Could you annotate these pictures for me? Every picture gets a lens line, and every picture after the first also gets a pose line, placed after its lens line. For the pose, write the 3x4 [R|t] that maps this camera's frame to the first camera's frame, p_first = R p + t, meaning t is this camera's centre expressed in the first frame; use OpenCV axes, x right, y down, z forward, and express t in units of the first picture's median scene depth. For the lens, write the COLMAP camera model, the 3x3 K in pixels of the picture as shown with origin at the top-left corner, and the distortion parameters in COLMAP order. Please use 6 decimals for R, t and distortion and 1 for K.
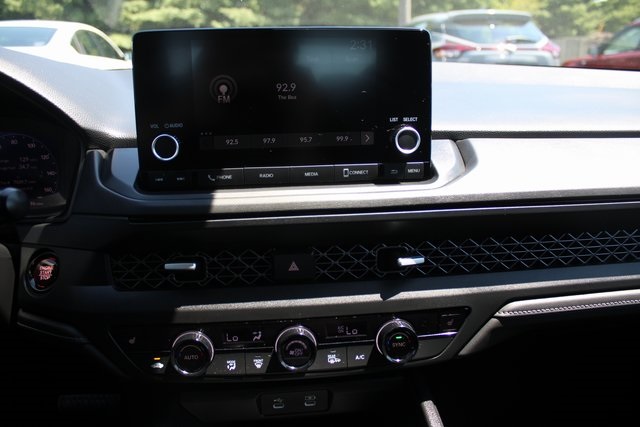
lens RADIAL K [[510.7, 0, 320.0], [0, 510.7, 213.5], [0, 0, 1]] dist [-0.150294, 0.115357]
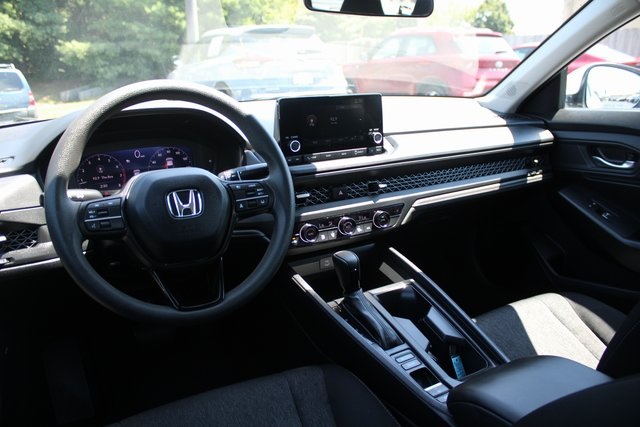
lens RADIAL K [[510.7, 0, 320.0], [0, 510.7, 213.5], [0, 0, 1]] dist [-0.150294, 0.115357]
pose [[0.914105, -0.117218, 0.388165, -1.071356], [0.121217, 0.992524, 0.014264, 0.153254], [-0.386935, 0.034013, 0.921480, -1.160648]]
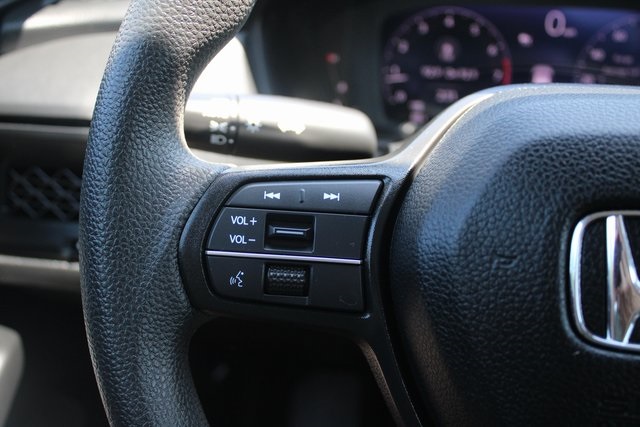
lens RADIAL K [[808.2, 0, 320.0], [0, 808.2, 213.5], [0, 0, 1]] dist [-0.100533, -0.019956]
pose [[0.964003, 0.105005, -0.244278, -0.932791], [-0.083003, 0.991649, 0.098710, 0.028284], [0.252603, -0.074881, 0.964668, -0.125930]]
